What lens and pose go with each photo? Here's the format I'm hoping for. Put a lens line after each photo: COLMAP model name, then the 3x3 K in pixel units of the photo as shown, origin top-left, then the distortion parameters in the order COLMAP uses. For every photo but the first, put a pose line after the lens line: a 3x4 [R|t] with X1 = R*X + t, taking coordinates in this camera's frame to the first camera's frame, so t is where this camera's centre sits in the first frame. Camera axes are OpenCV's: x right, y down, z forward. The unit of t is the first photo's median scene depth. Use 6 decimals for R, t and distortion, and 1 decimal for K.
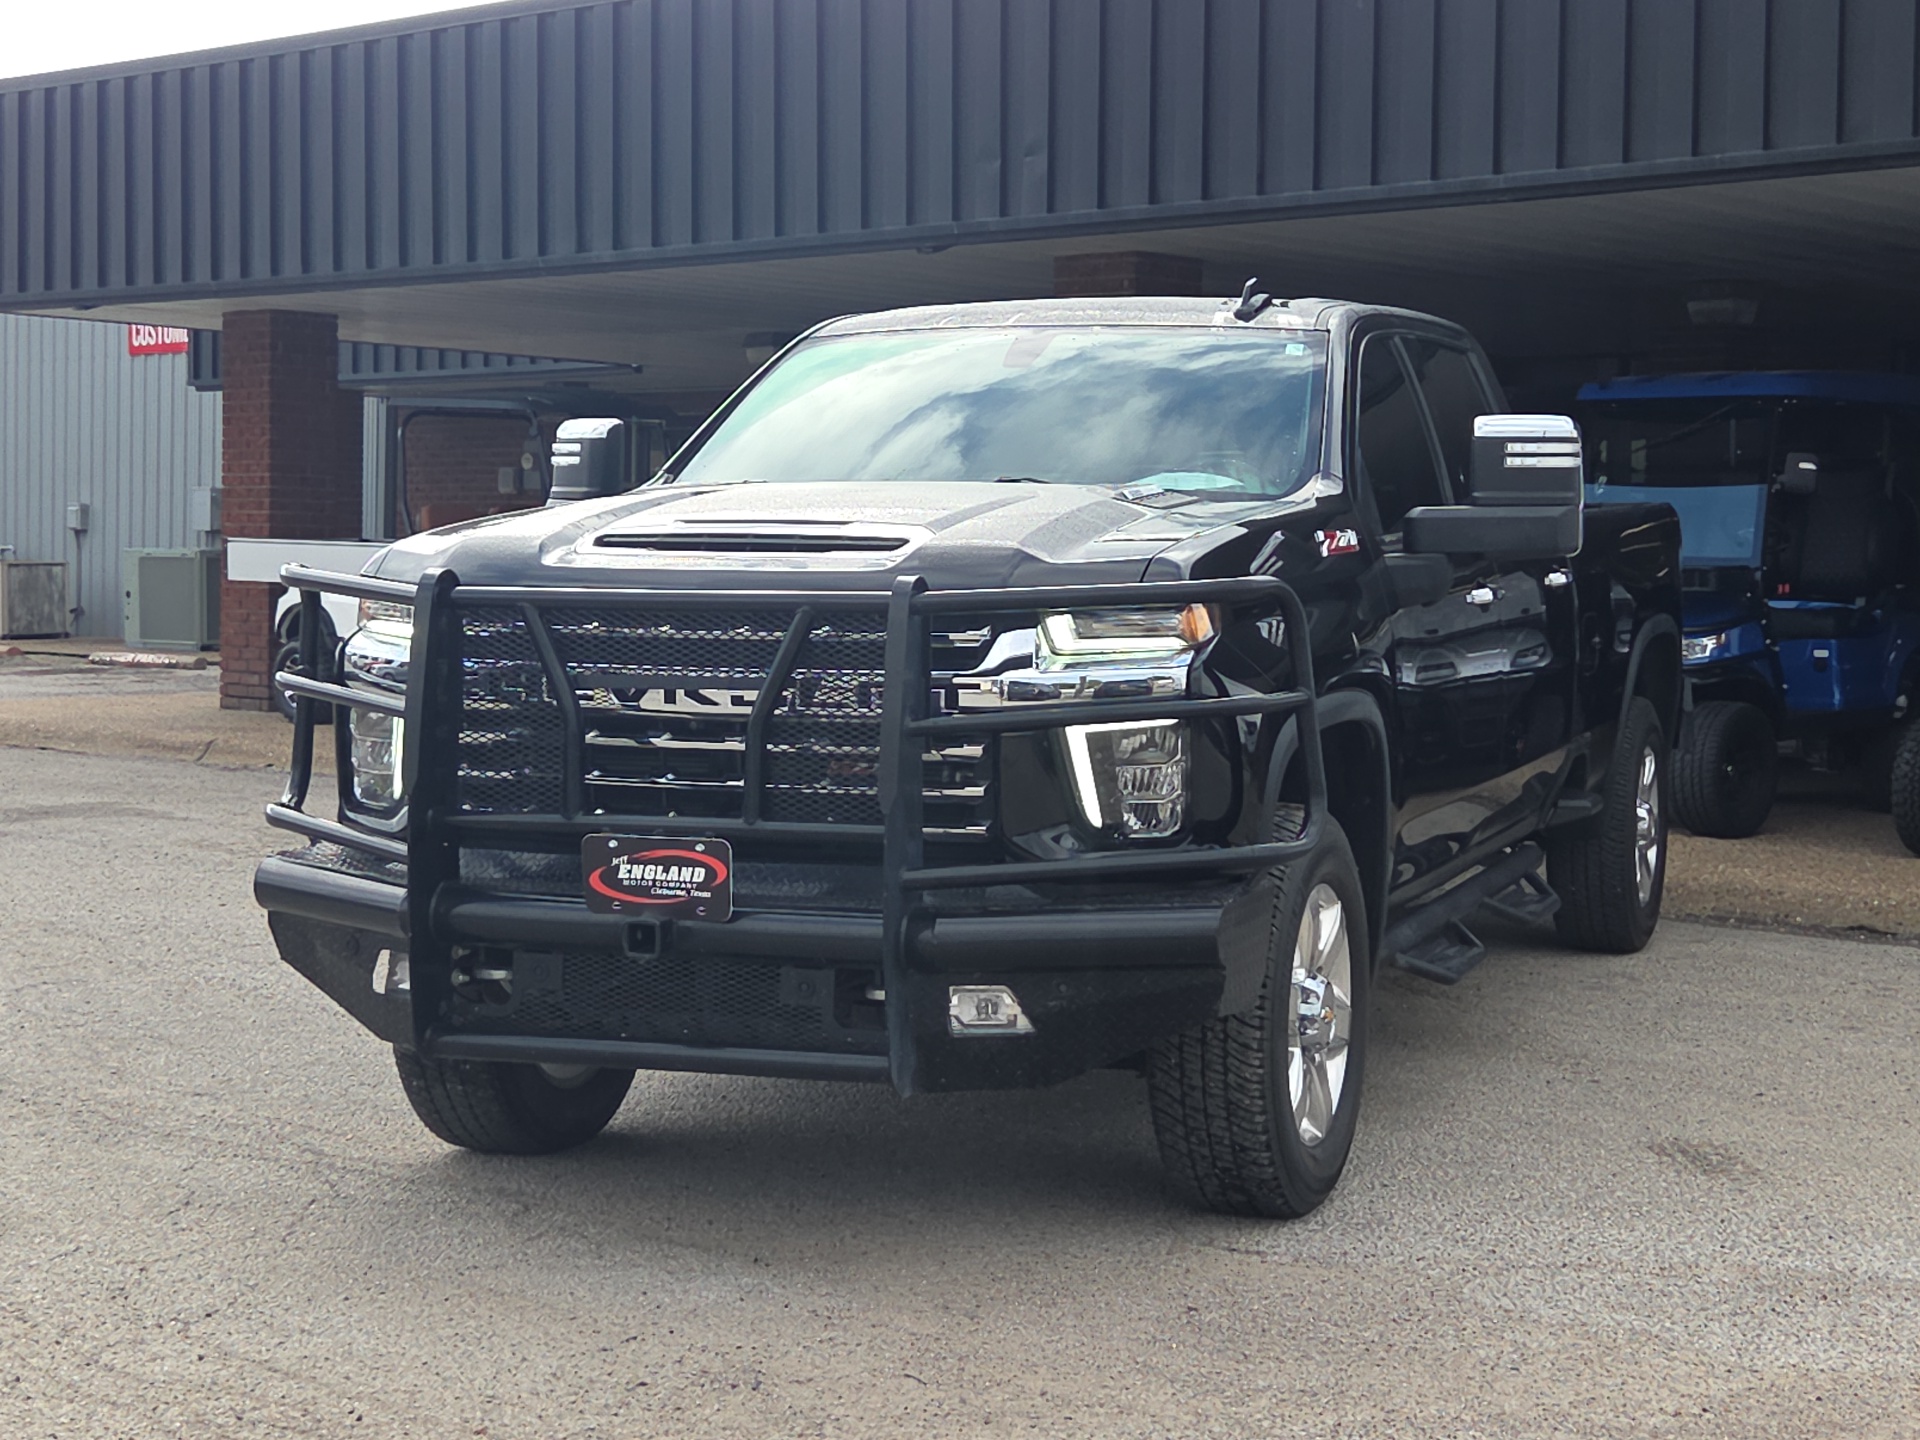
lens RADIAL K [[3119.0, 0, 967.5], [0, 3119.0, 631.7], [0, 0, 1]] dist [0.094535, 0.000000]
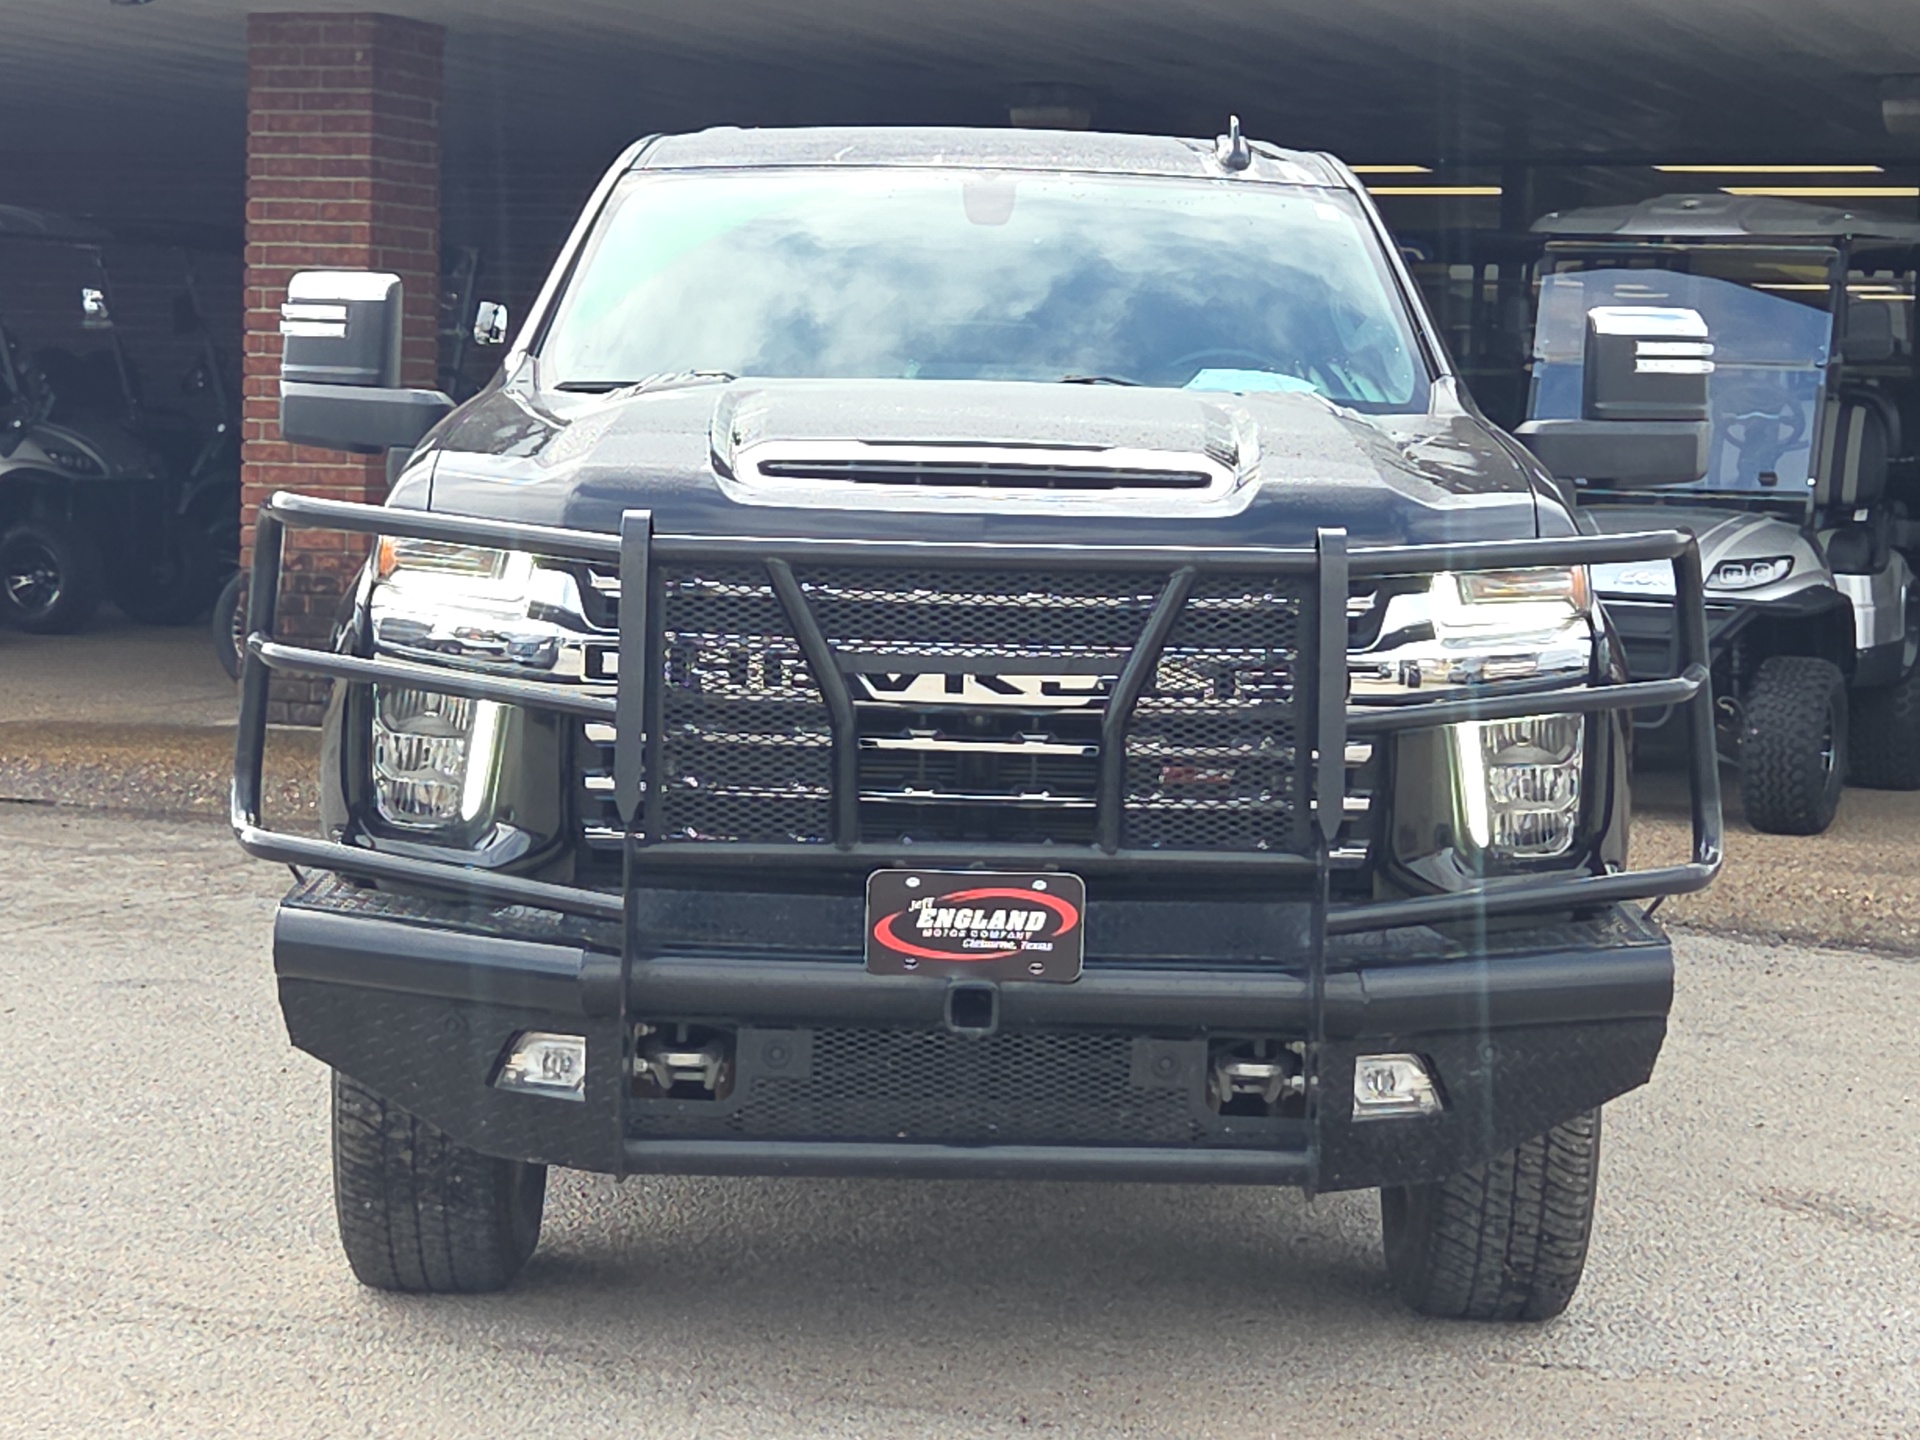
lens RADIAL K [[4093.9, 0, 1034.8], [0, 4093.9, 688.2], [0, 0, 1]] dist [0.090609, 0.000000]
pose [[0.942056, -0.008829, 0.335339, -0.408529], [-0.006839, 0.998940, 0.045515, -0.023047], [-0.335385, -0.045171, 0.940998, 0.068612]]
